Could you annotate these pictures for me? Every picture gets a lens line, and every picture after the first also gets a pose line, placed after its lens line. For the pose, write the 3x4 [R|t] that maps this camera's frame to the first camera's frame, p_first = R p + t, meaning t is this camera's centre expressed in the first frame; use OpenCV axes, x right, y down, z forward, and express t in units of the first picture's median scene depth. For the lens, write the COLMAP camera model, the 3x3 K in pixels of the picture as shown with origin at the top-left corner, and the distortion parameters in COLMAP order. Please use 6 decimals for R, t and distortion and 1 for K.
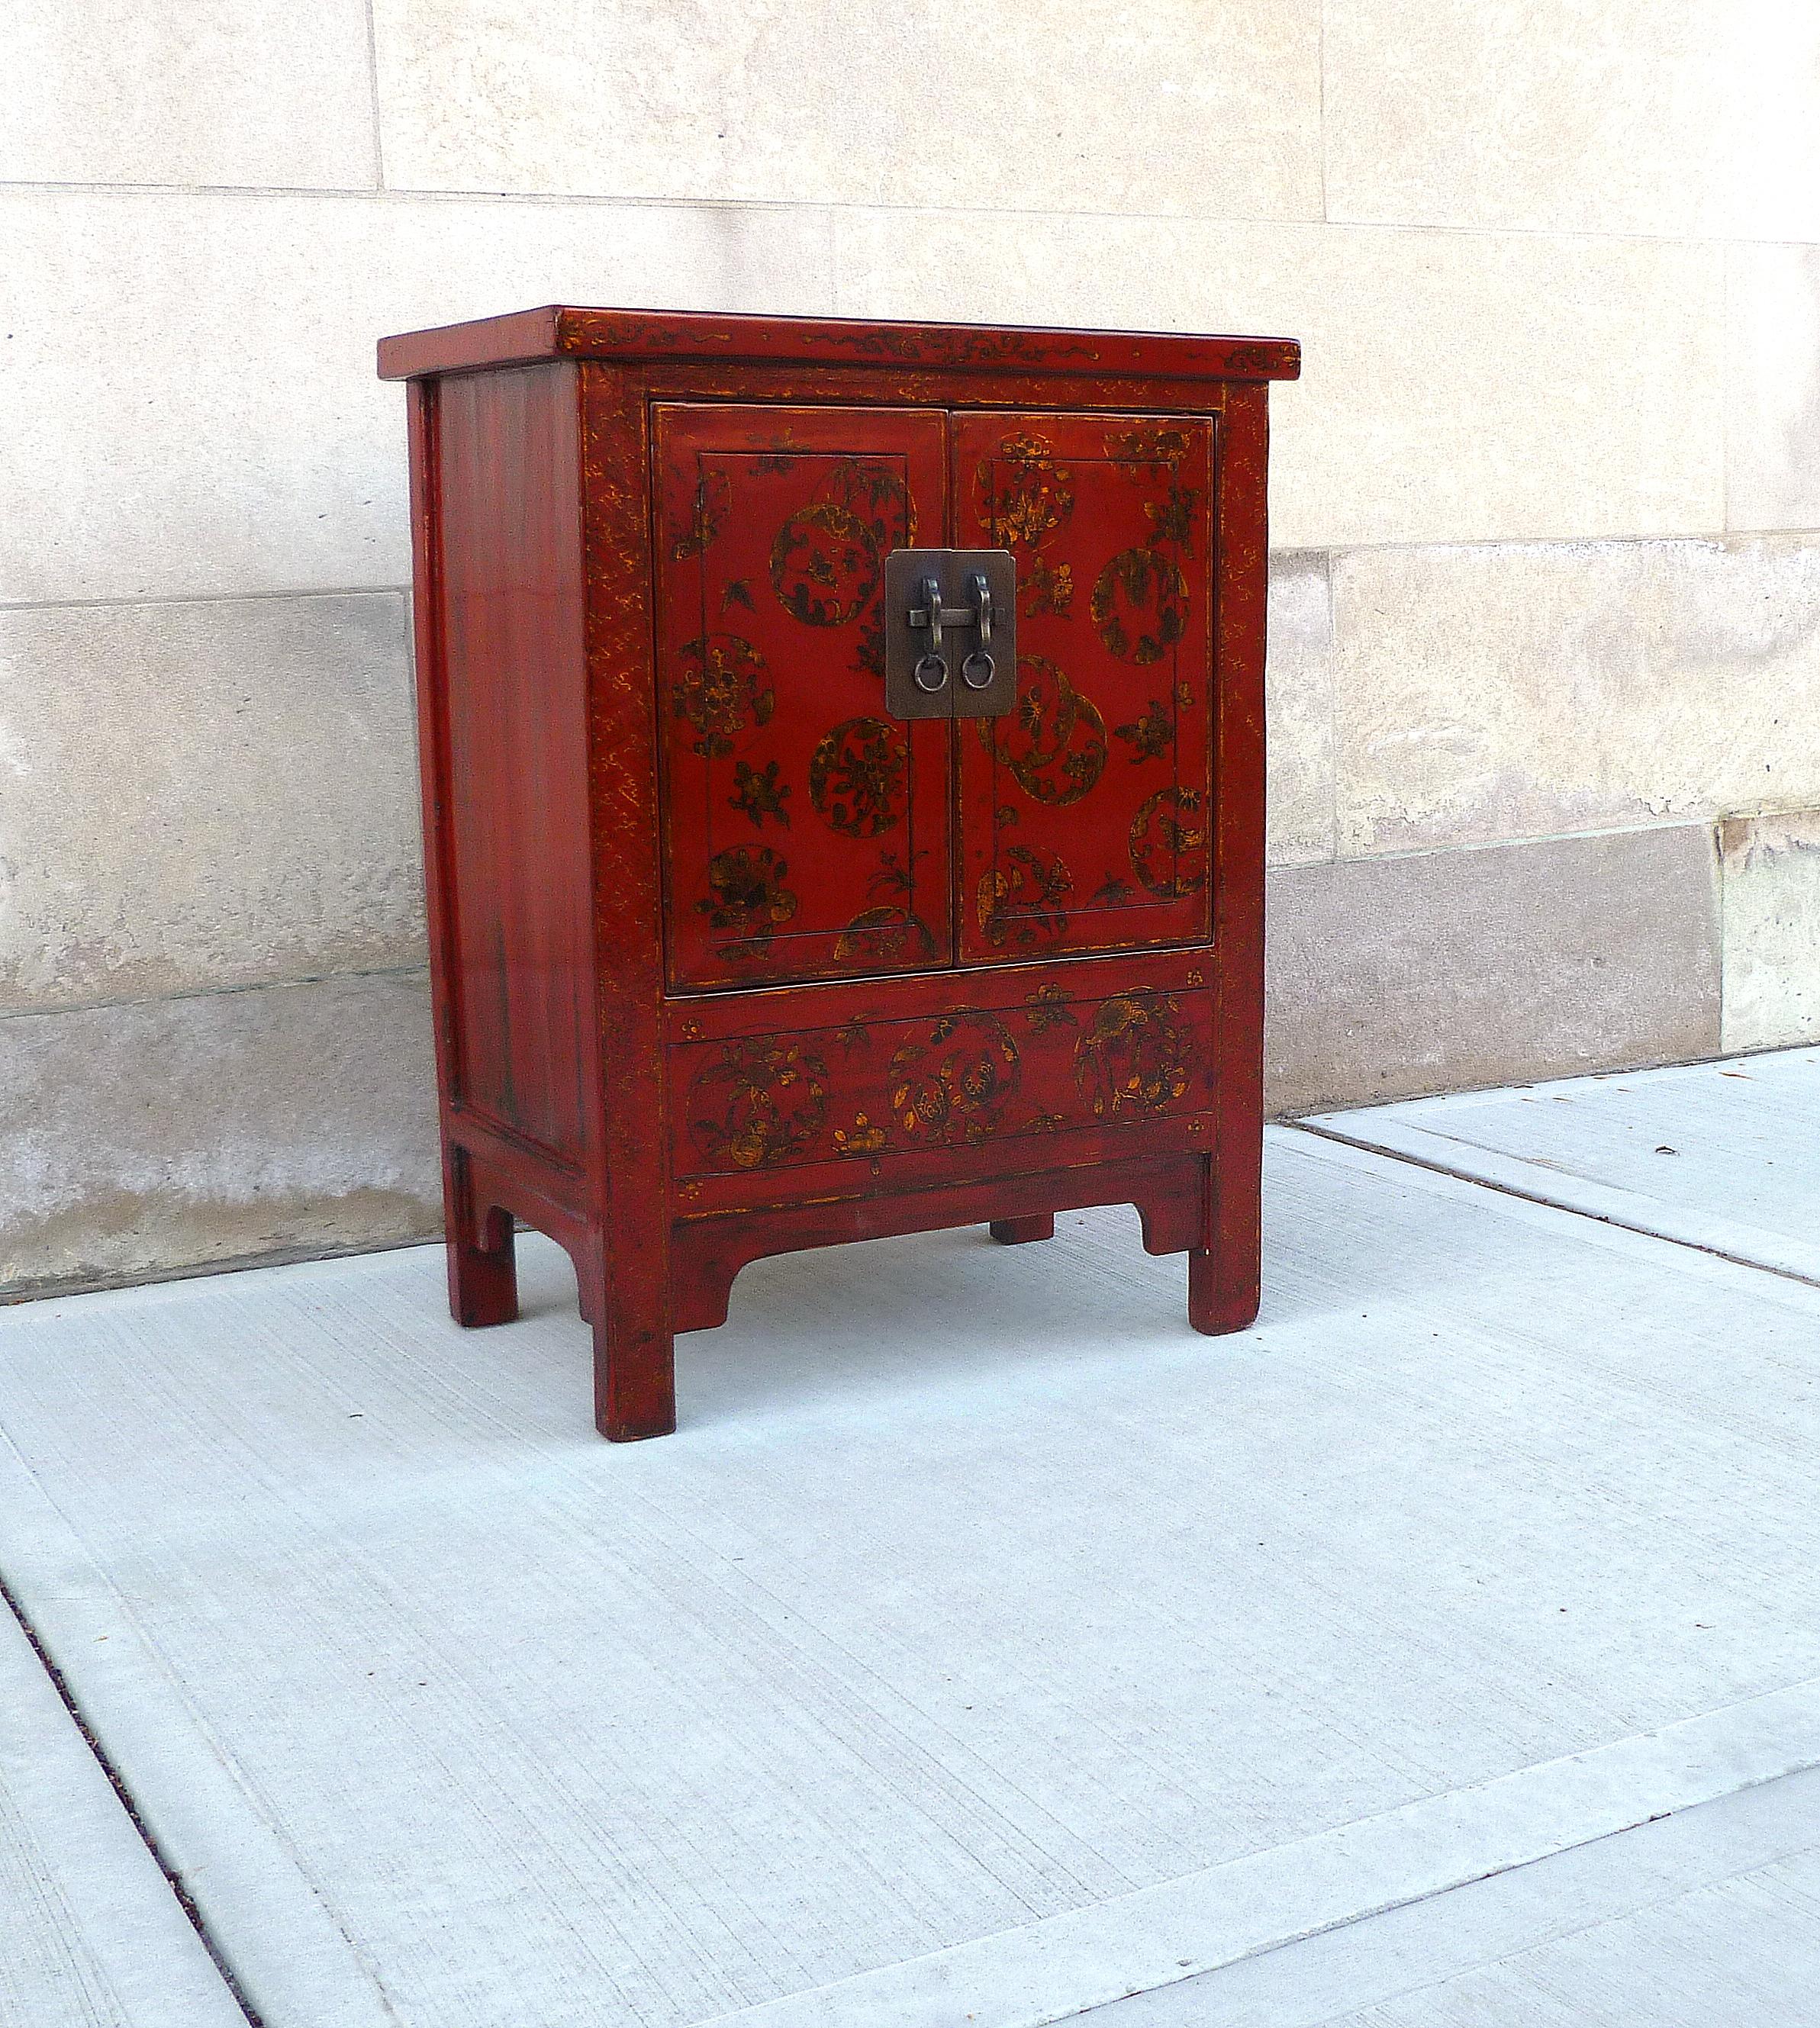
lens RADIAL K [[2808.5, 0, 1181.3], [0, 2808.5, 1043.0], [0, 0, 1]] dist [-0.083744, 0.000000]
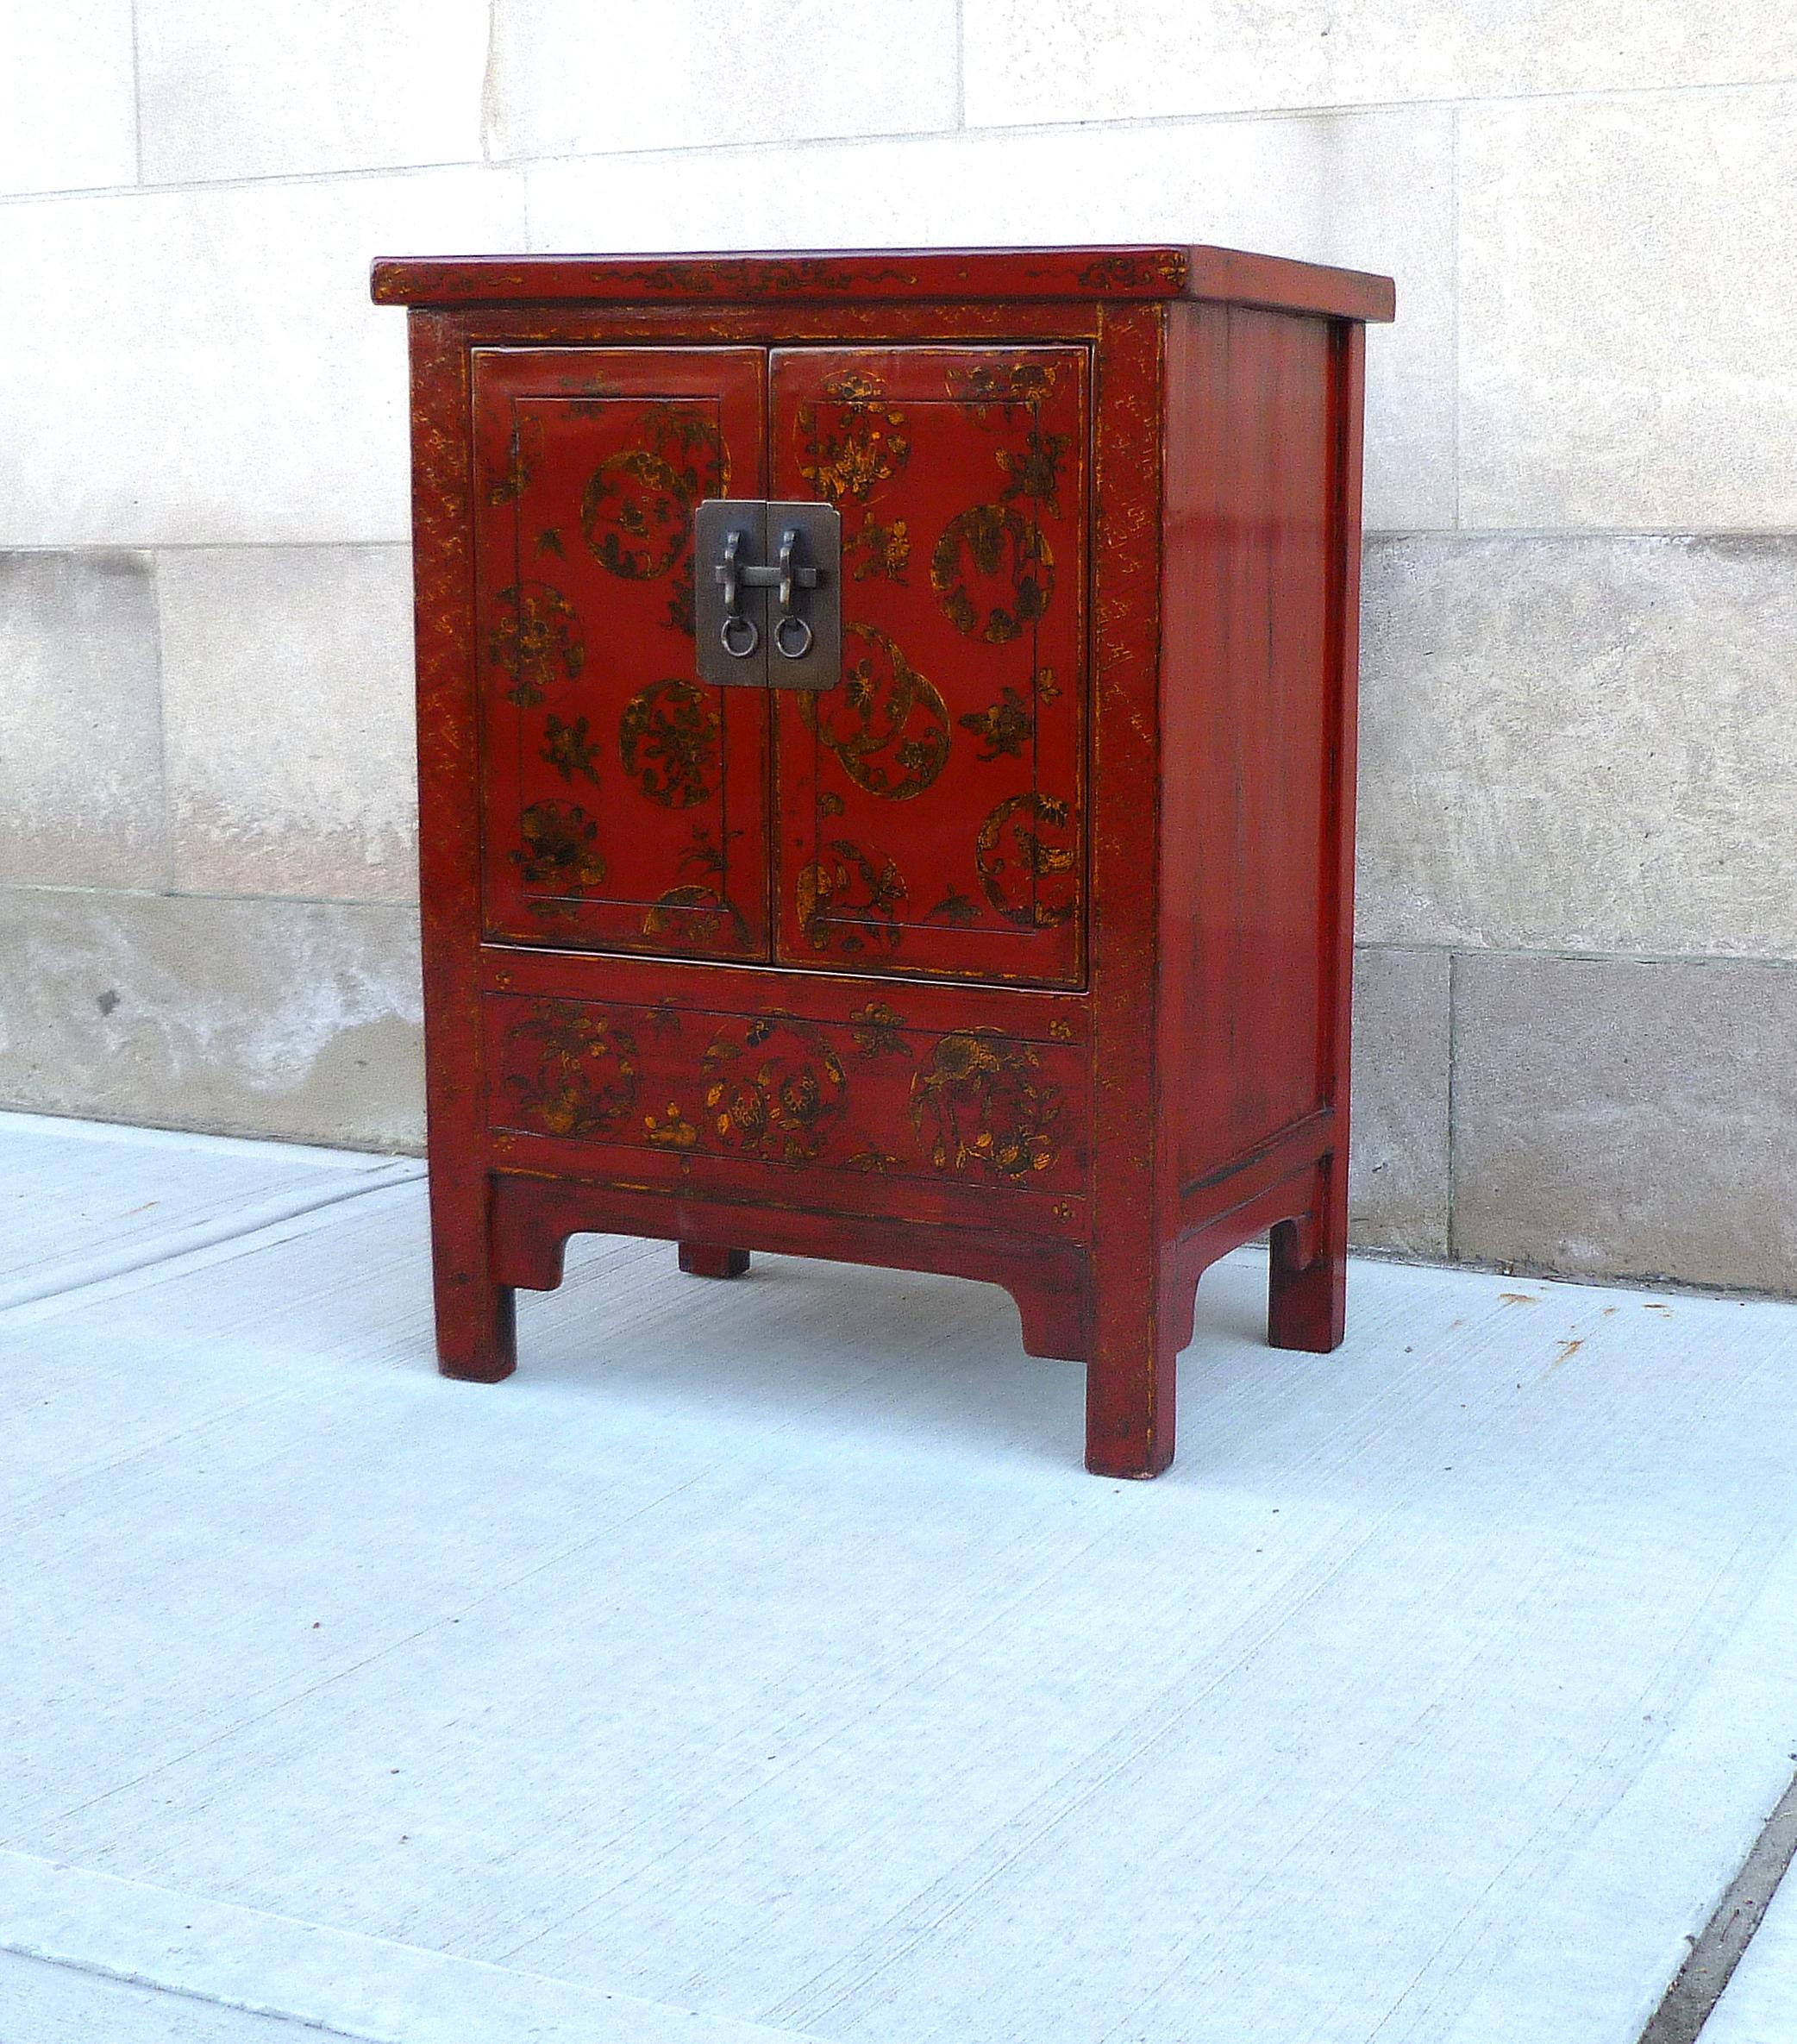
lens RADIAL K [[3241.1, 0, 1143.9], [0, 3241.1, 999.4], [0, 0, 1]] dist [-0.083347, 0.000000]
pose [[0.554456, 0.139583, -0.820424, 0.727361], [-0.162453, 0.985022, 0.057799, -0.082765], [0.816203, 0.101233, 0.568827, 0.441182]]
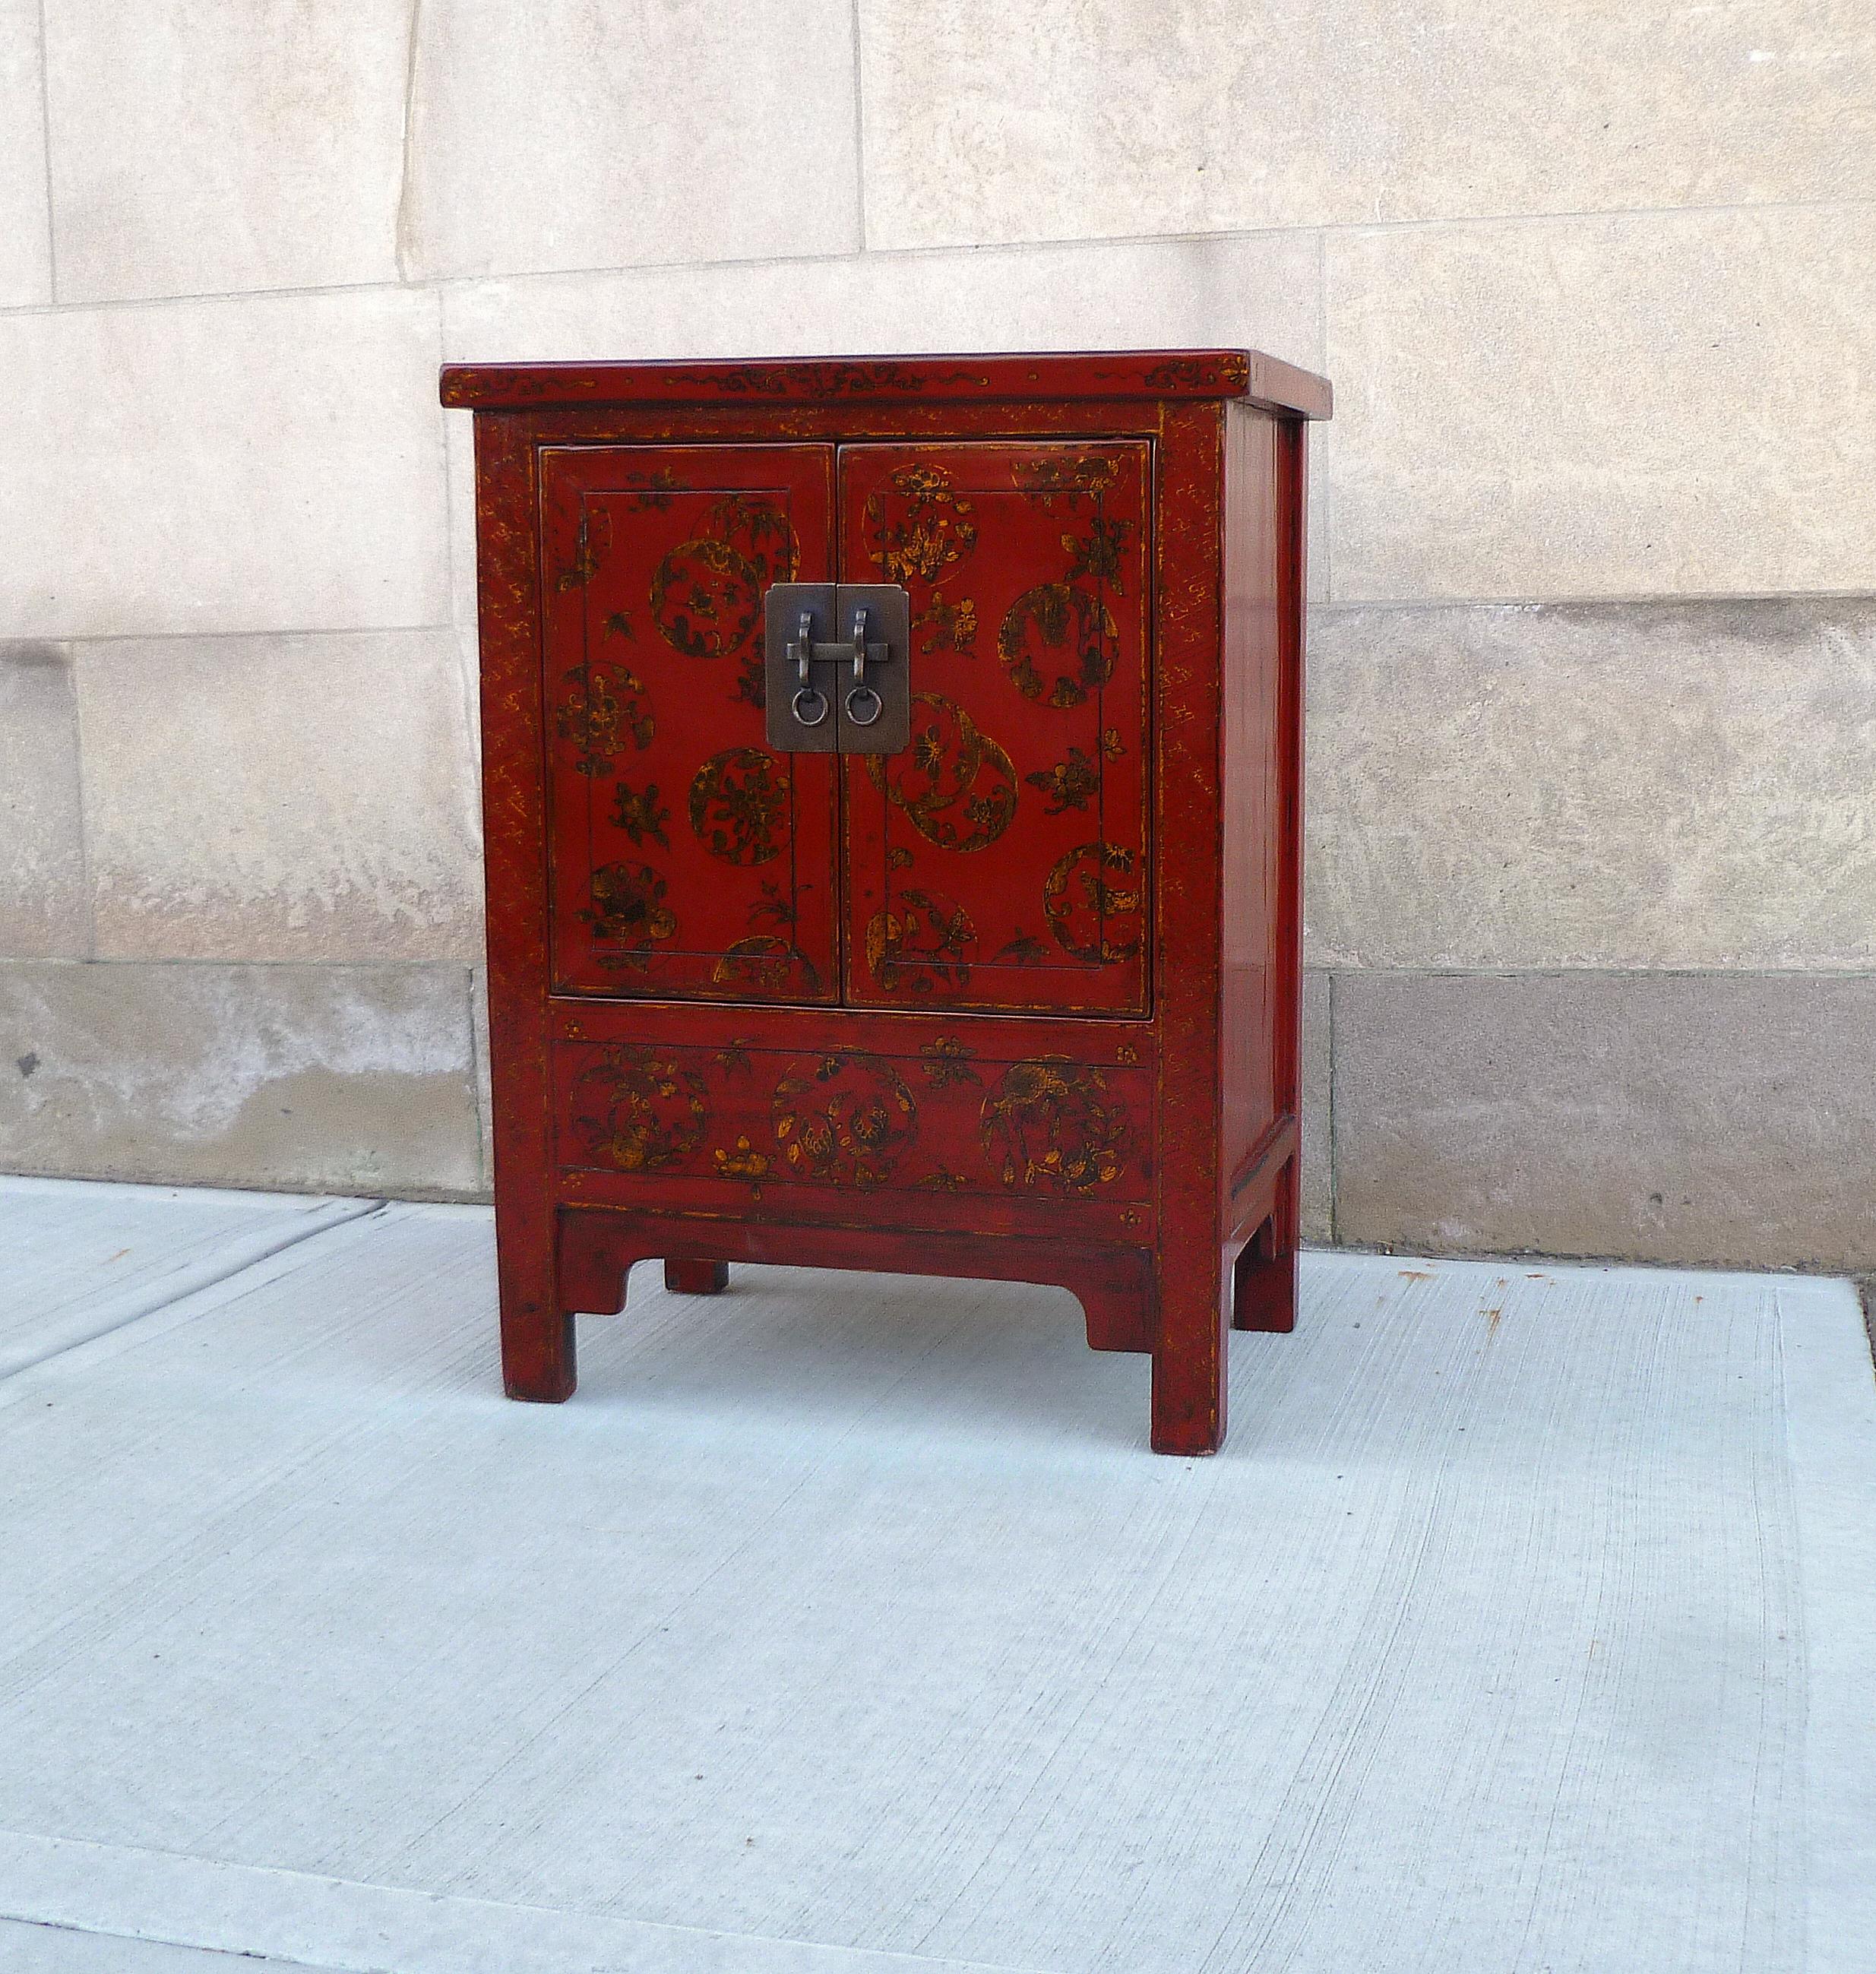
lens RADIAL K [[2814.7, 0, 1027.3], [0, 2814.7, 945.9], [0, 0, 1]] dist [-0.086557, 0.000000]
pose [[0.673638, 0.096902, -0.732681, 0.593738], [-0.131792, 0.991228, 0.009926, -0.057453], [0.727216, 0.089875, 0.680500, 0.324332]]
